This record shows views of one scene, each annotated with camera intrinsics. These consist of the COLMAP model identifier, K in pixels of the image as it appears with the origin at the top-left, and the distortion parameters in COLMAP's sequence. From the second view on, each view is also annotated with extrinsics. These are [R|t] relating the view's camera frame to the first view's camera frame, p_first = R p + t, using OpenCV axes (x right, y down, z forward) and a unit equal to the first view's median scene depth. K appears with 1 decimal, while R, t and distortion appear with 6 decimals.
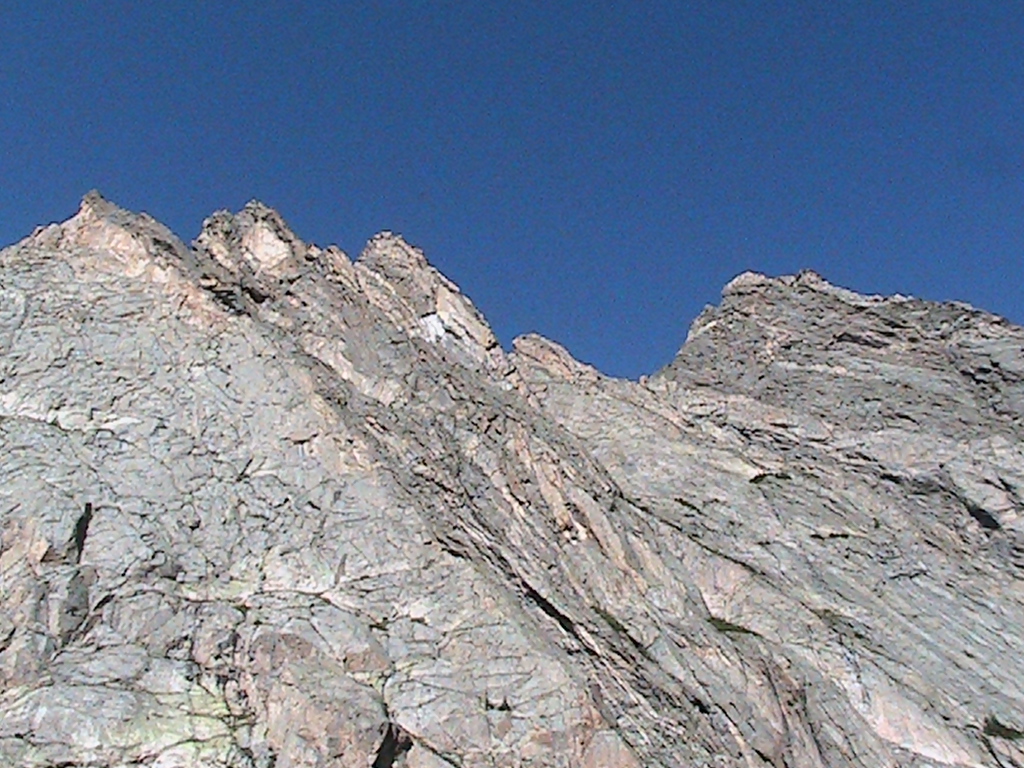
lens RADIAL K [[1302.9, 0, 507.5], [0, 1302.9, 379.8], [0, 0, 1]] dist [-0.159361, 0.000000]
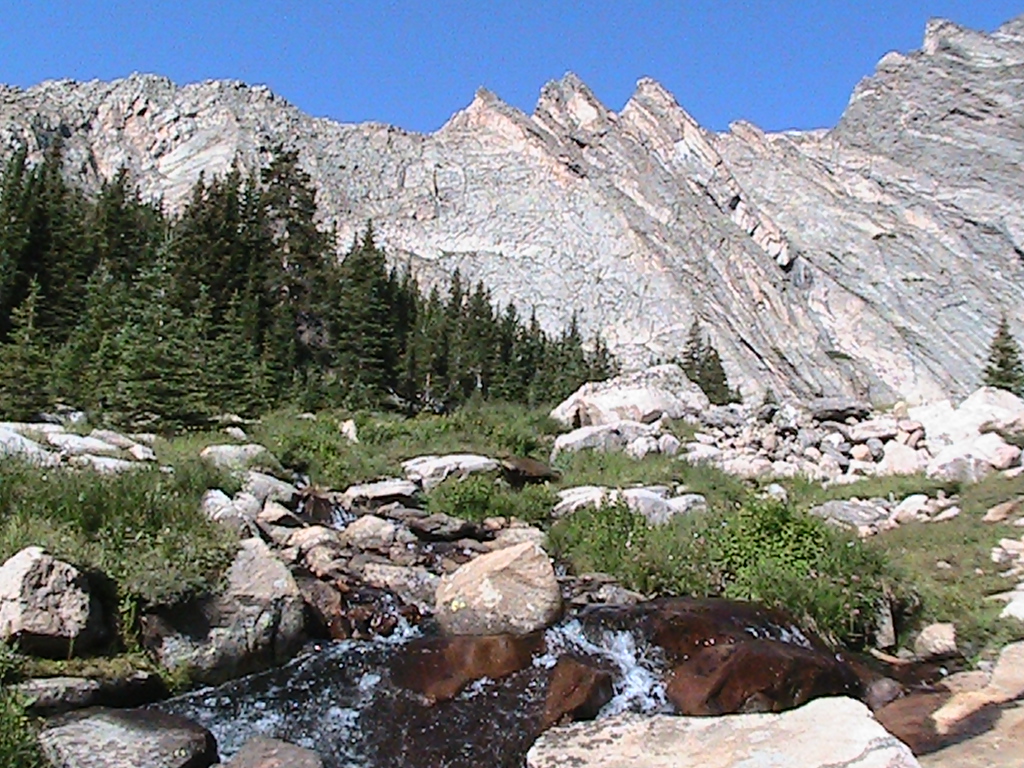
lens RADIAL K [[1302.9, 0, 511.4], [0, 1302.9, 388.4], [0, 0, 1]] dist [-0.159361, 0.000000]
pose [[0.987405, -0.004325, -0.158151, -0.014223], [0.056229, 0.943956, 0.325246, -0.330409], [0.147881, -0.330043, 0.932311, -0.741625]]
